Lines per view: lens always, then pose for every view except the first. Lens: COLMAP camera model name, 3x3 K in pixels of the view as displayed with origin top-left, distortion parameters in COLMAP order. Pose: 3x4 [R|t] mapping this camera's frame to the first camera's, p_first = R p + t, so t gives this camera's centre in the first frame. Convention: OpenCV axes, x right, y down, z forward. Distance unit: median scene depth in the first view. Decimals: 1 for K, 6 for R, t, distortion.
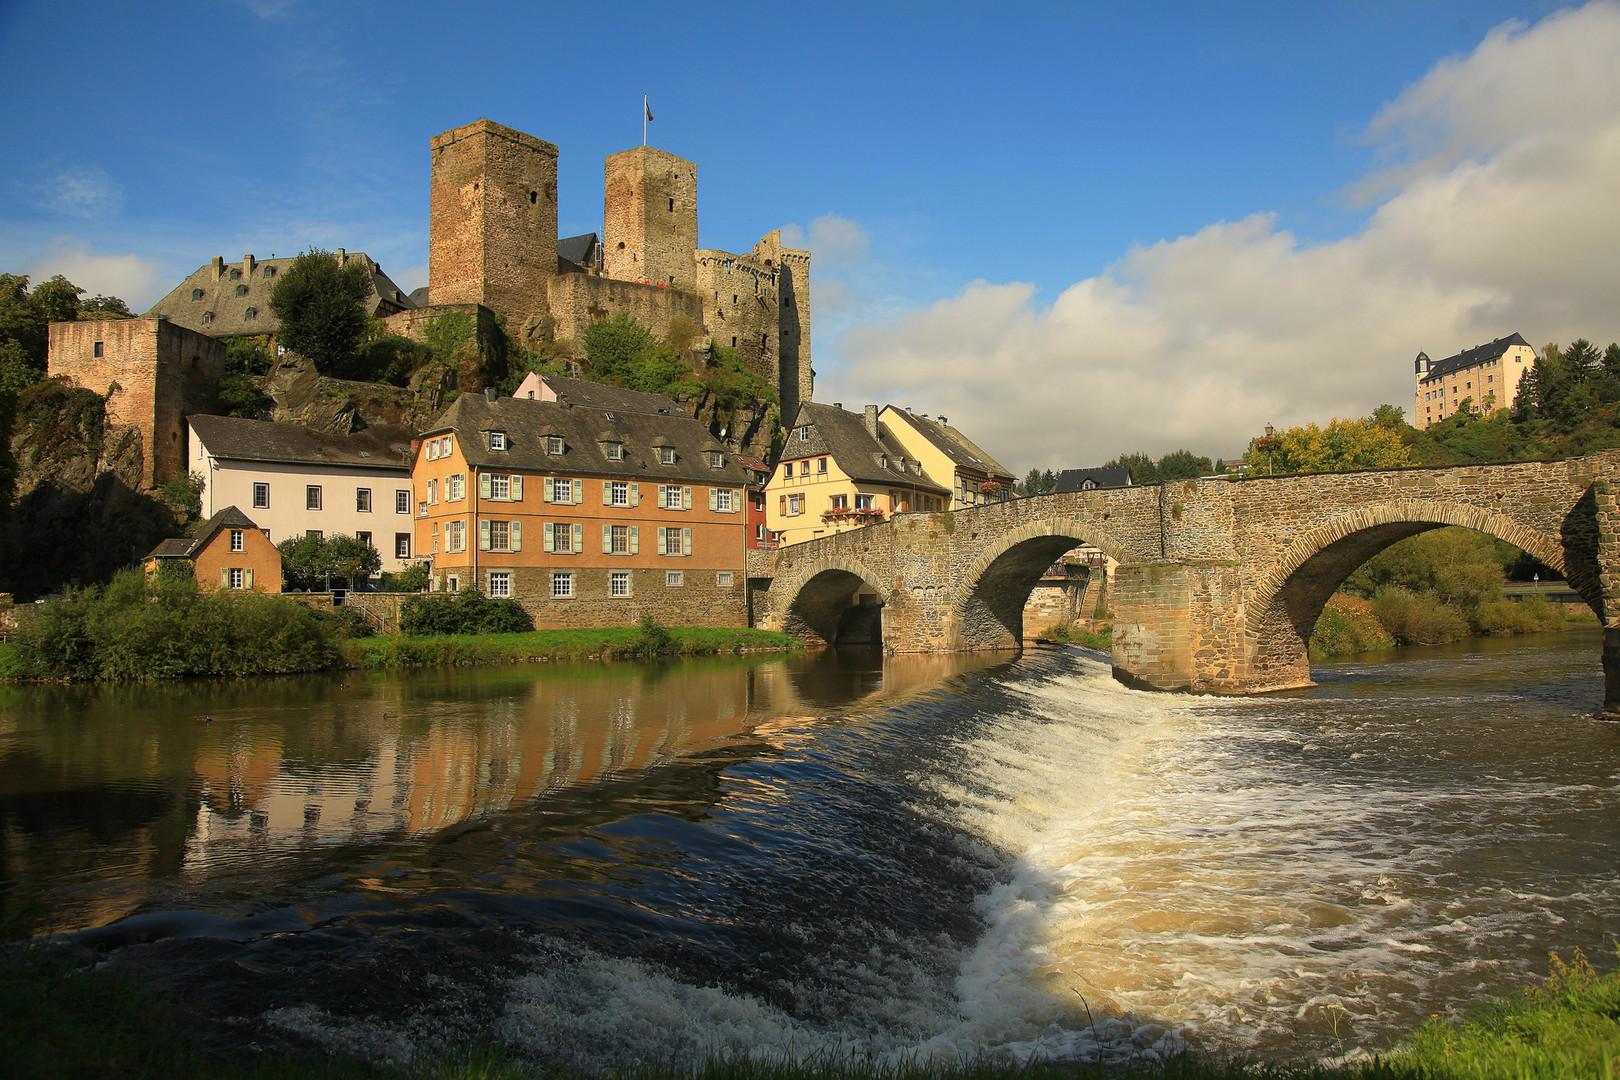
lens RADIAL K [[1219.1, 0, 819.2], [0, 1219.1, 532.7], [0, 0, 1]] dist [-0.094872, 0.083308]
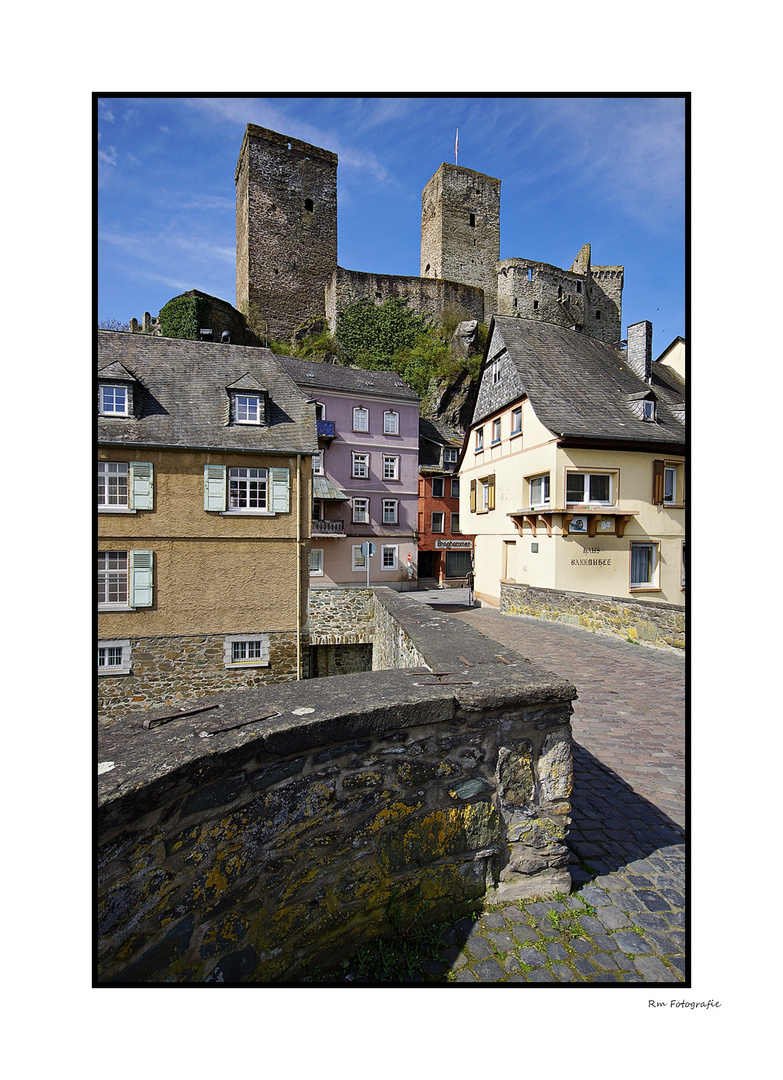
lens RADIAL K [[486.3, 0, 404.8], [0, 486.3, 544.7], [0, 0, 1]] dist [0.023332, 0.000148]
pose [[0.880402, 0.031731, -0.473166, 0.069379], [0.007602, 0.996687, 0.080982, -0.020115], [0.474168, -0.074893, 0.877243, 0.858433]]
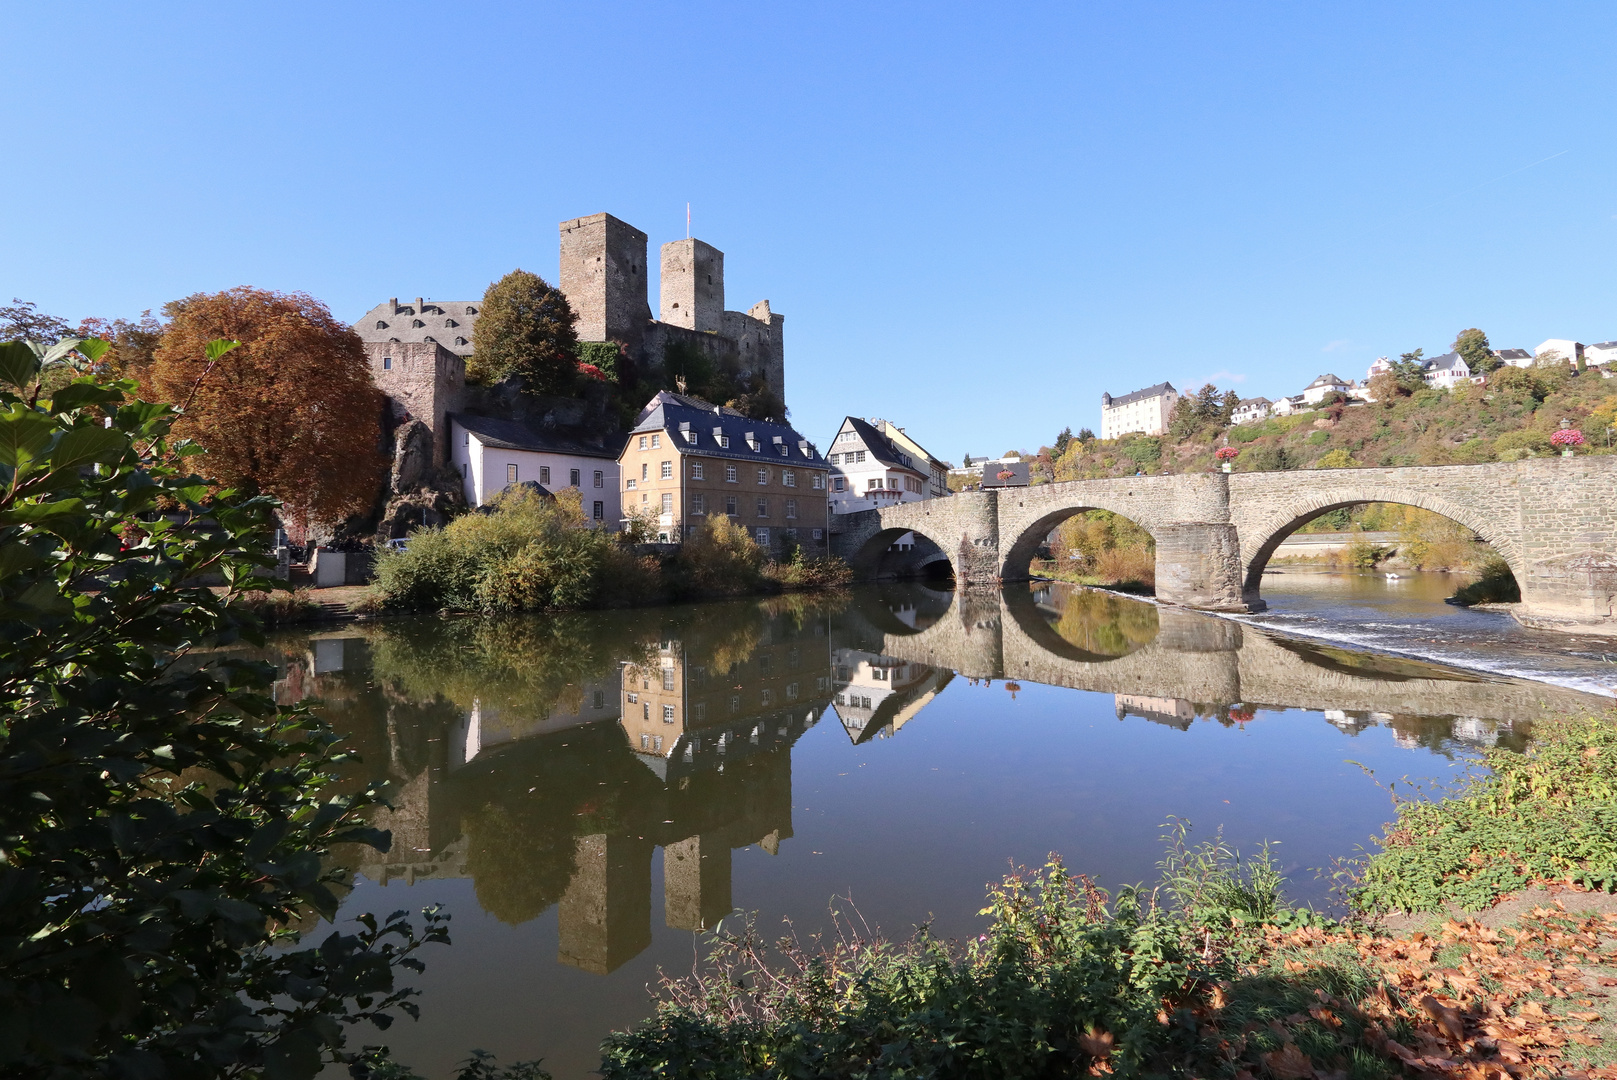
lens RADIAL K [[810.3, 0, 797.4], [0, 810.3, 495.1], [0, 0, 1]] dist [-0.023530, 0.000389]
pose [[0.988603, 0.010457, 0.150185, -0.249684], [-0.008990, 0.999905, -0.010445, 0.001099], [-0.150280, 0.008976, 0.988603, 0.021244]]
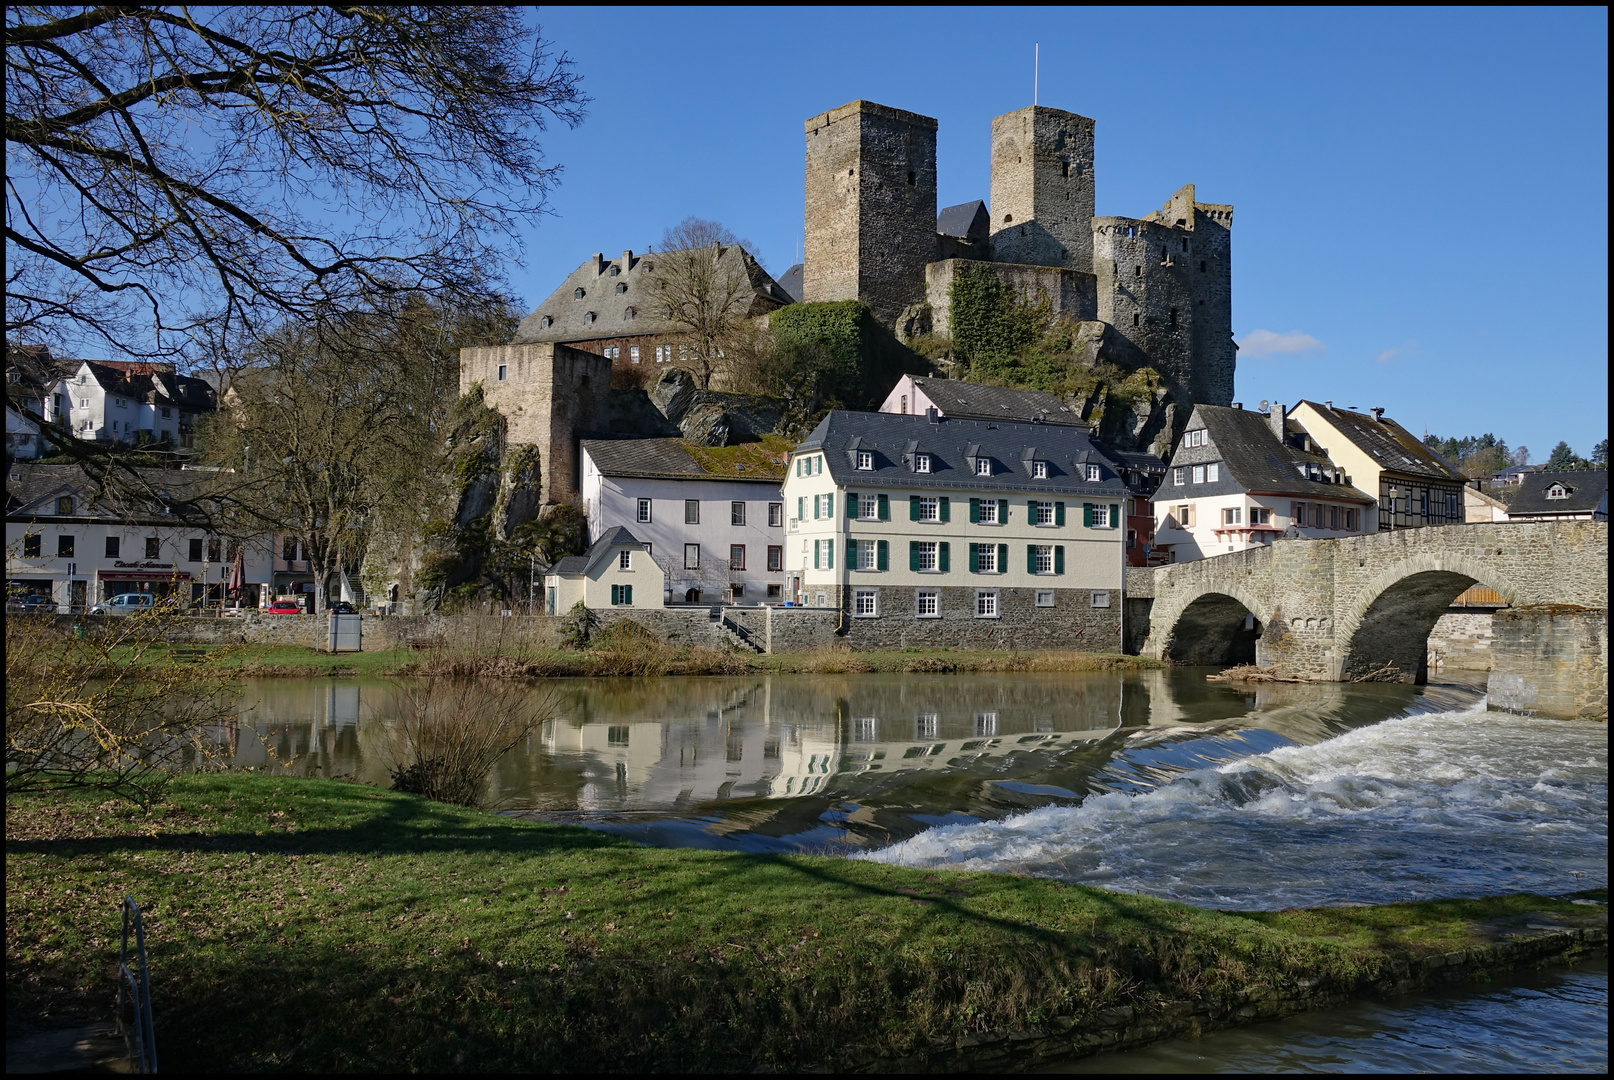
lens RADIAL K [[1483.8, 0, 807.0], [0, 1483.8, 540.0], [0, 0, 1]] dist [-0.002299, 0.002098]
pose [[0.950645, 0.014864, -0.309924, 0.062876], [-0.007706, 0.999675, 0.024308, -0.033936], [0.310184, -0.020720, 0.950451, -0.166027]]
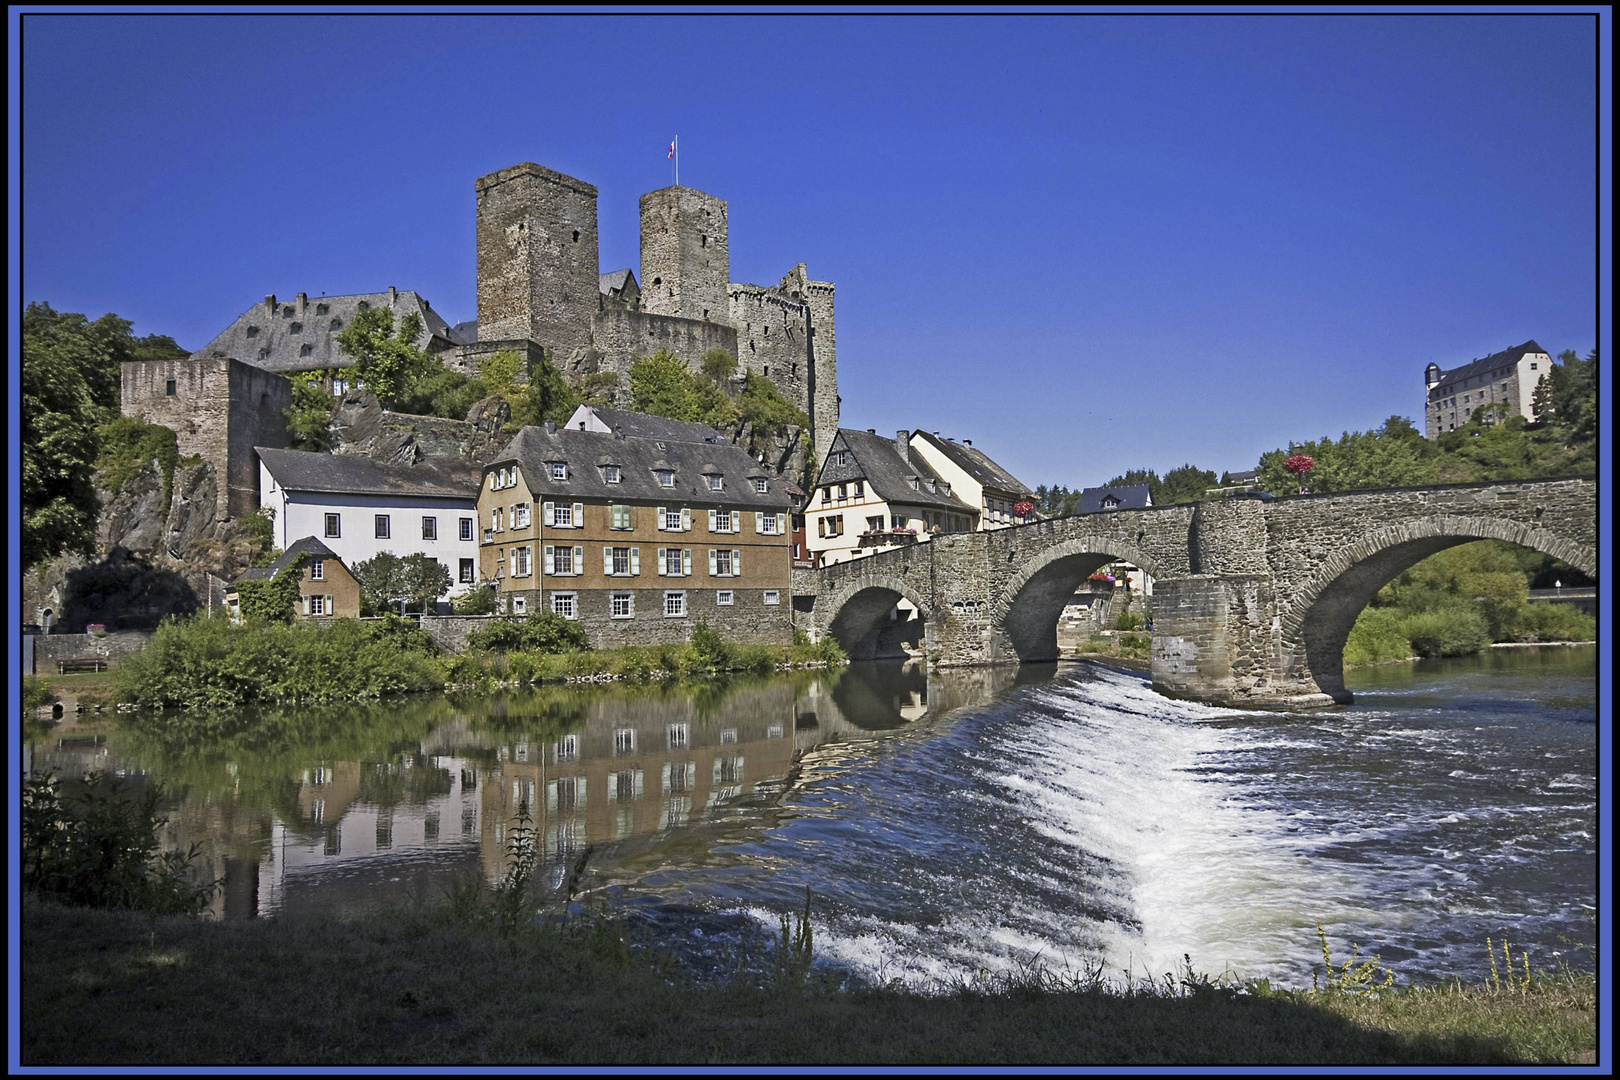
lens RADIAL K [[1172.0, 0, 810.0], [0, 1172.0, 540.0], [0, 0, 1]] dist [-0.001023, 0.056715]
pose [[0.999723, -0.014819, -0.018288, -0.024309], [0.014676, 0.999861, -0.007965, -0.003501], [0.018403, 0.007694, 0.999801, -0.021083]]
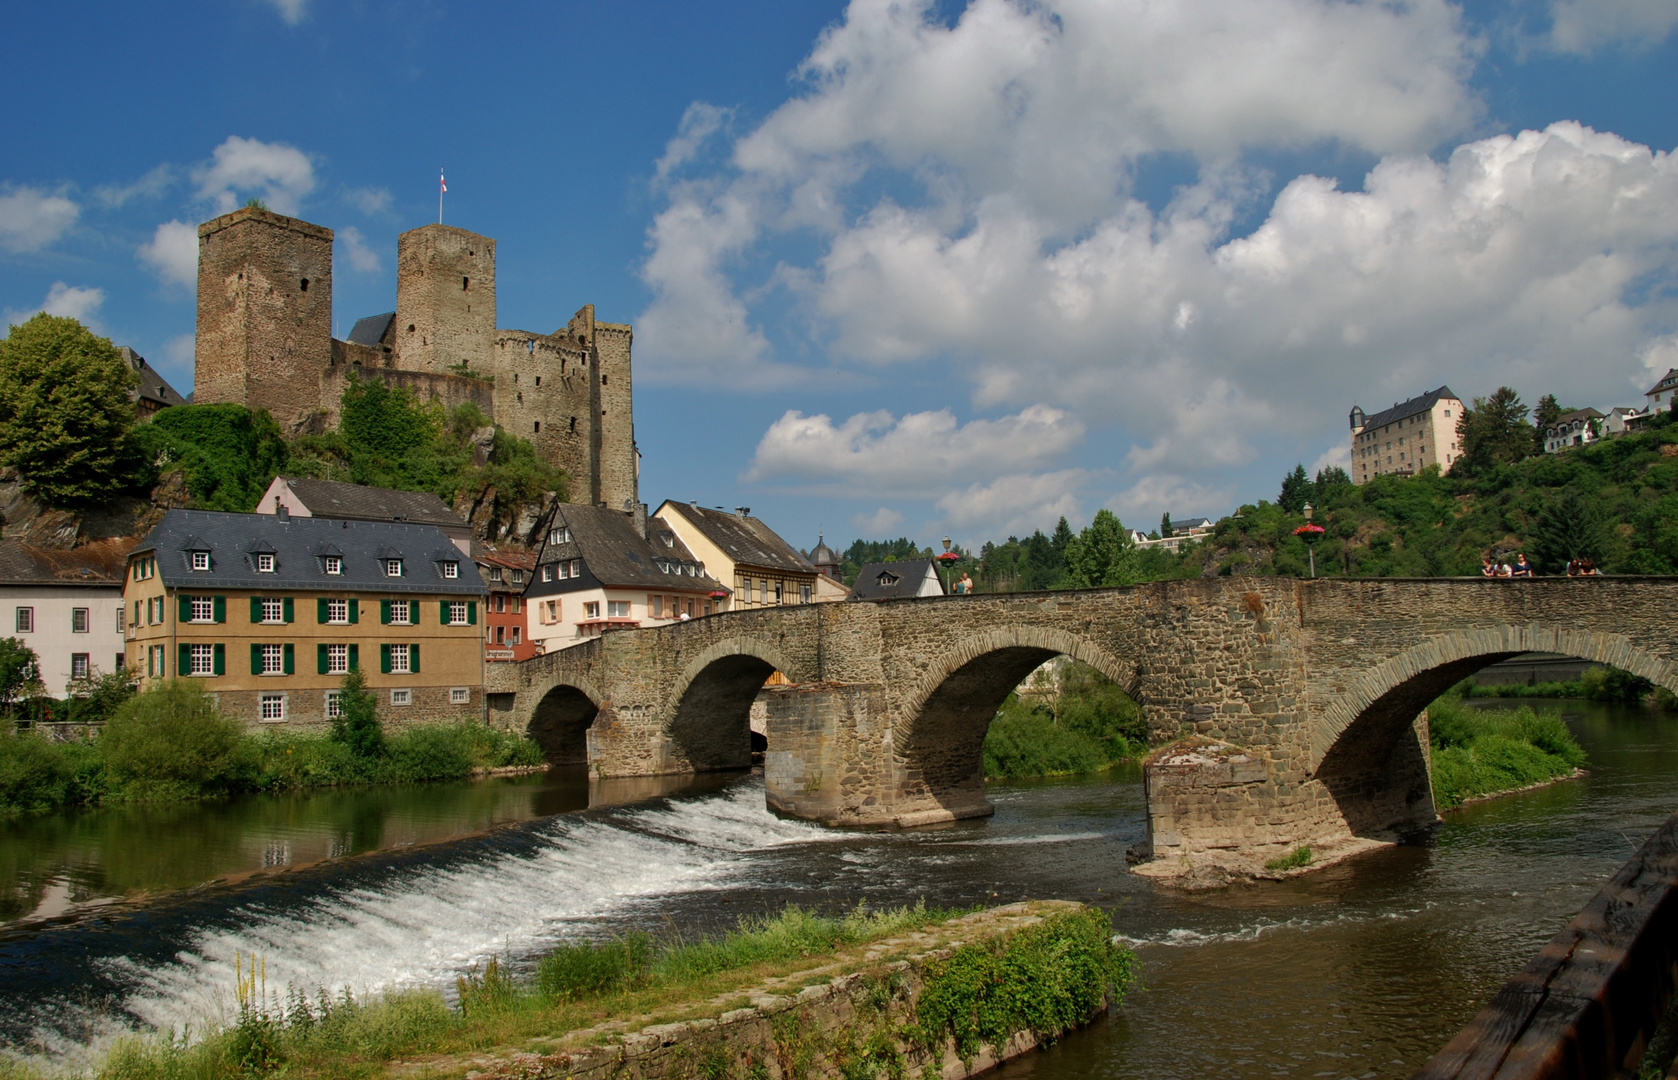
lens RADIAL K [[1372.6, 0, 839.0], [0, 1372.6, 540.0], [0, 0, 1]] dist [-0.202614, 0.173367]
pose [[0.998229, -0.019826, 0.056087, 0.160783], [0.022444, 0.998669, -0.046440, -0.027659], [-0.055091, 0.047617, 0.997345, -0.069591]]
